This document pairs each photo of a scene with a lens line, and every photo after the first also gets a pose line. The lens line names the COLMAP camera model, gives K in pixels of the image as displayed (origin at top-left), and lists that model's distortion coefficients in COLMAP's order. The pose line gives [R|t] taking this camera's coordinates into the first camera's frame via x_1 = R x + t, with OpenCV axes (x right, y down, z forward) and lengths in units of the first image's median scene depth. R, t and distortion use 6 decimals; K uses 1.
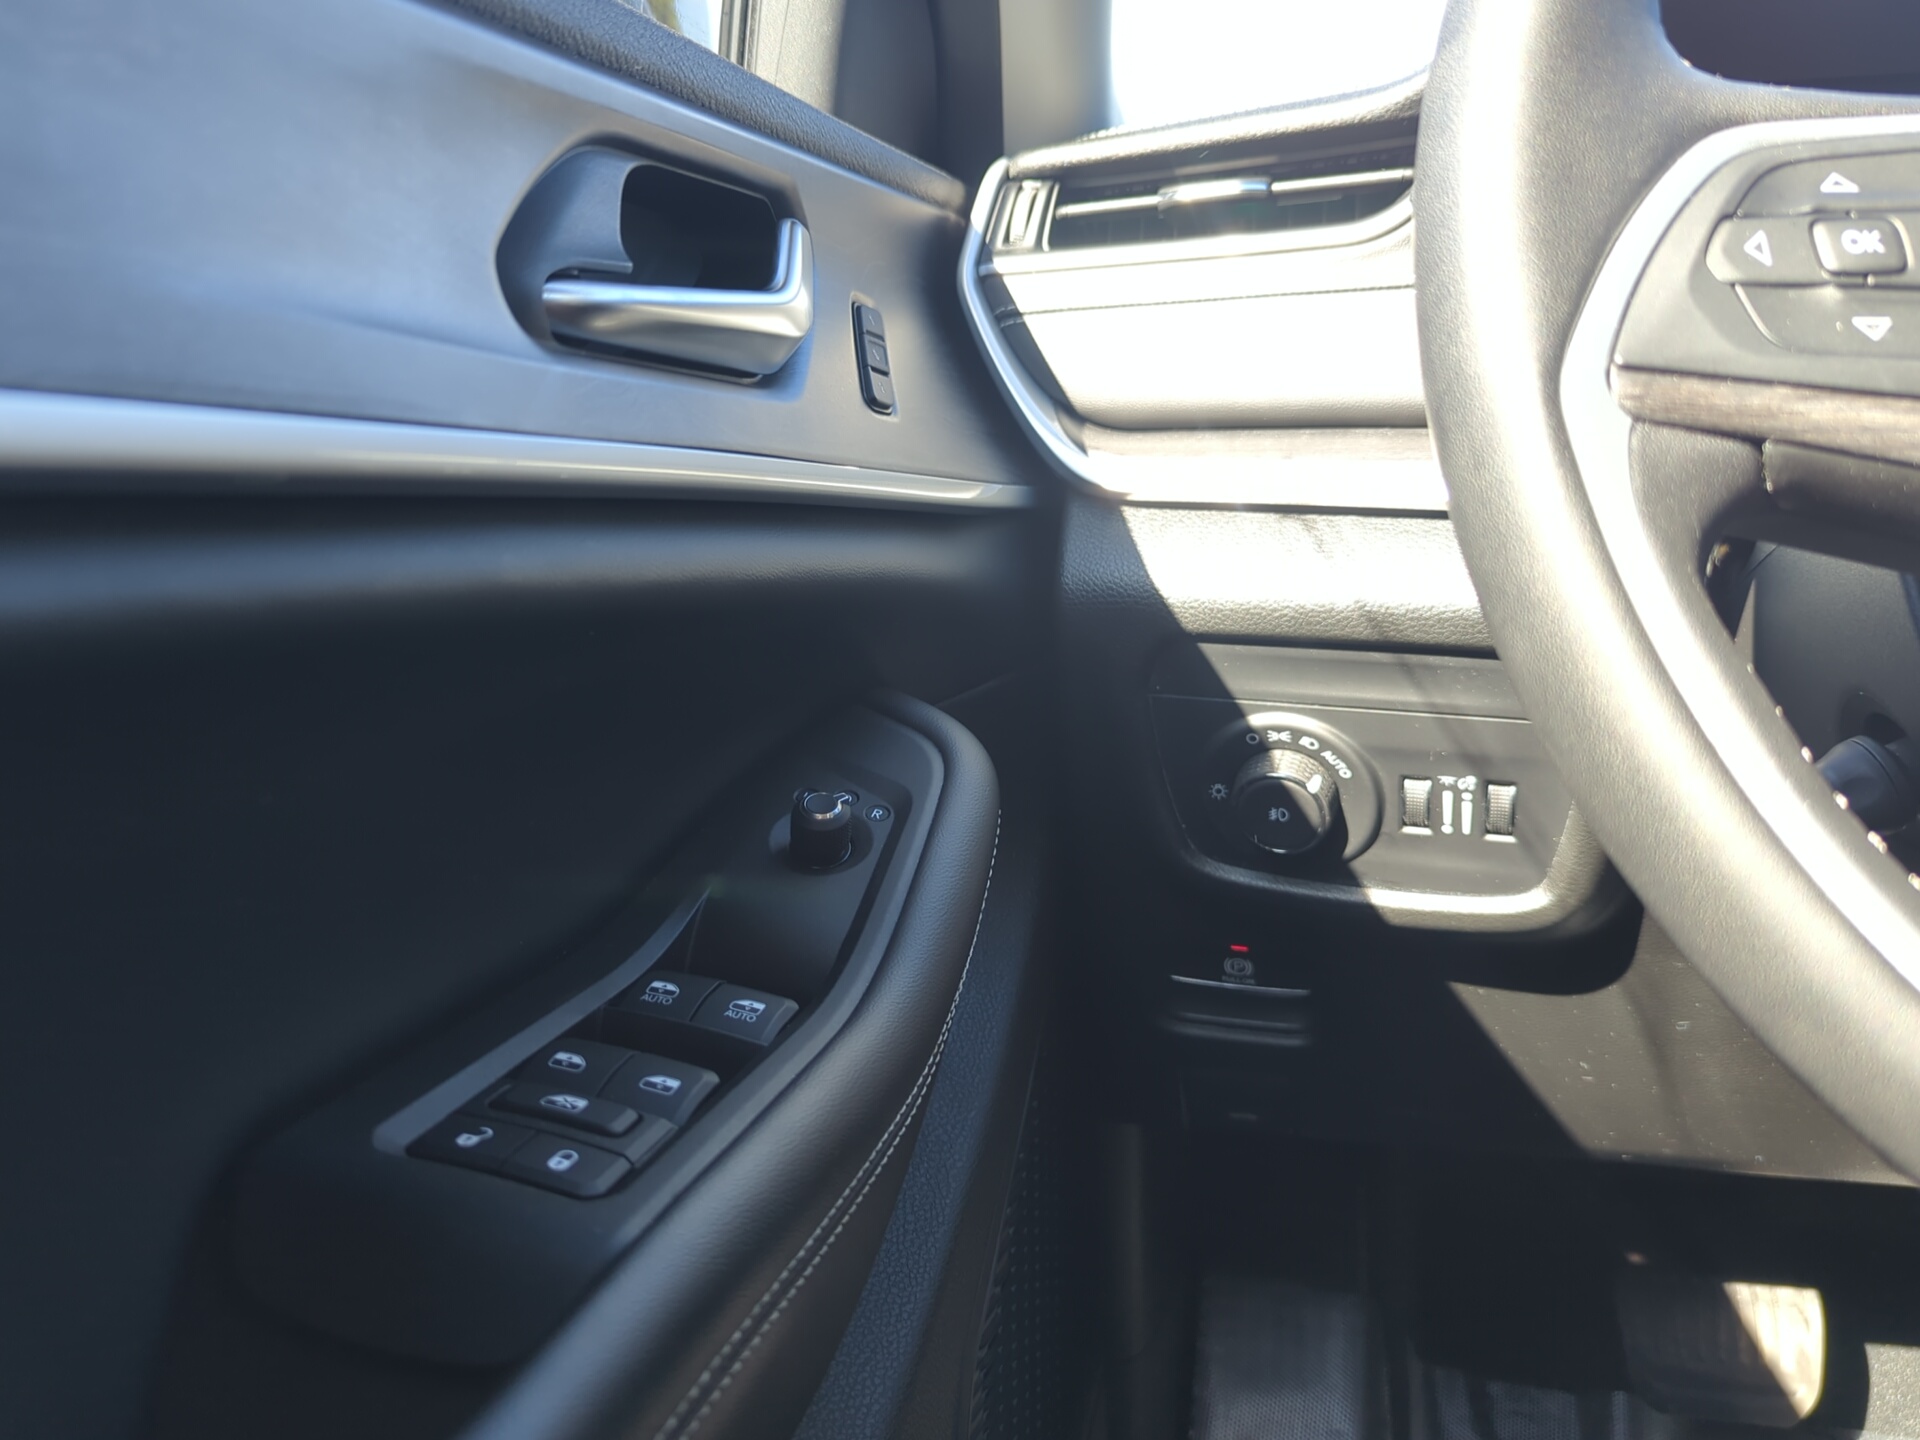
lens RADIAL K [[1543.5, 0, 975.3], [0, 1543.5, 695.0], [0, 0, 1]] dist [0.065458, -0.069294]
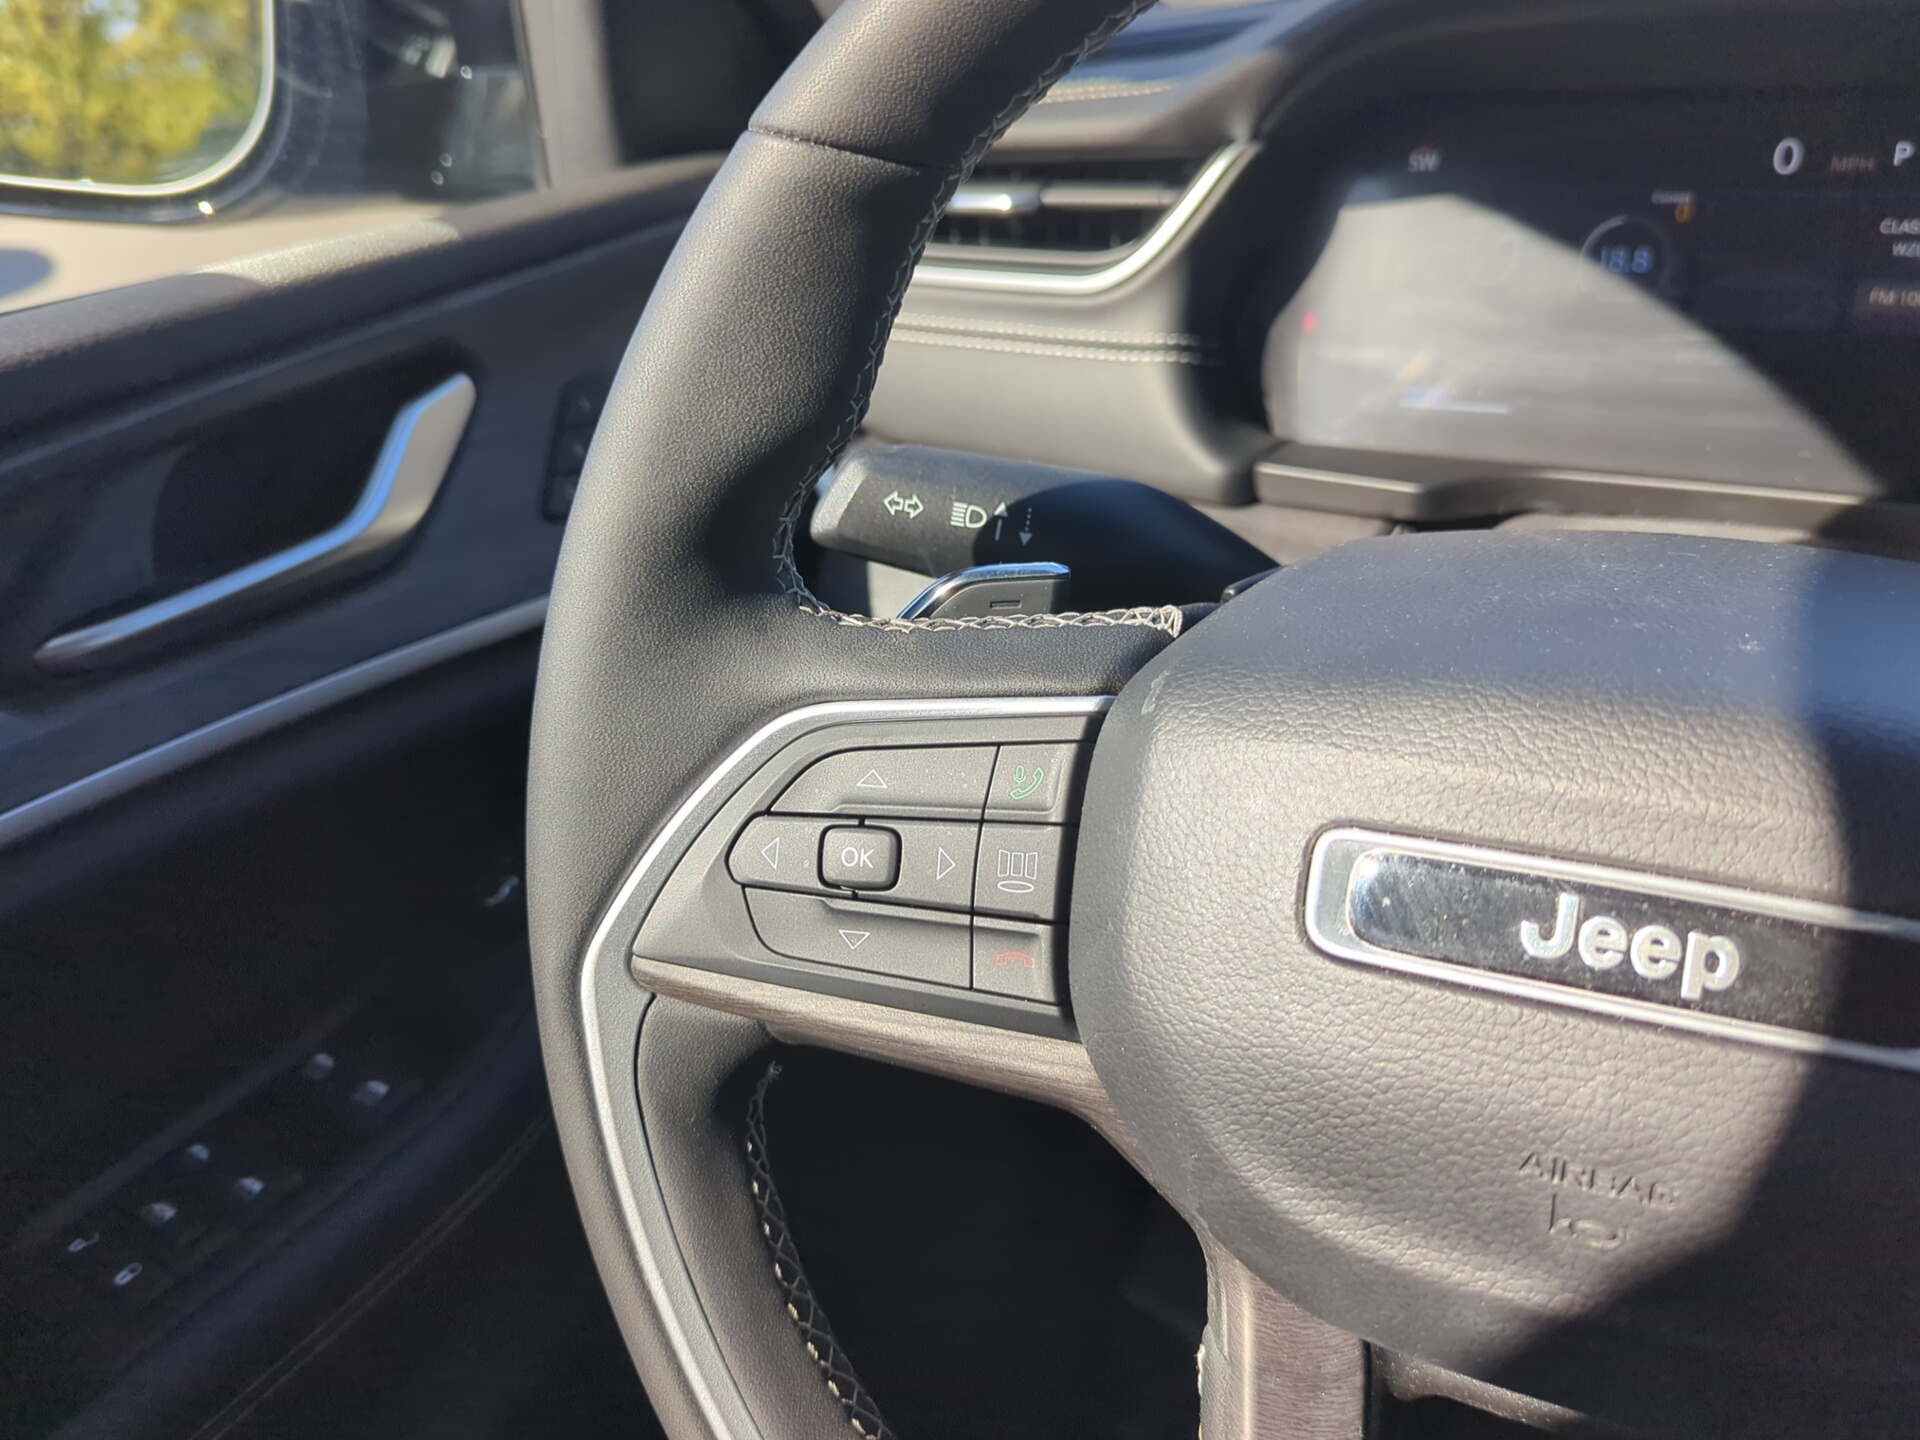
lens RADIAL K [[1581.2, 0, 977.6], [0, 1581.2, 688.0], [0, 0, 1]] dist [0.027380, -0.049044]
pose [[0.968900, 0.074829, -0.235867, 0.626380], [-0.000353, 0.953599, 0.301078, -0.514532], [0.247452, -0.291631, 0.923969, 0.009822]]
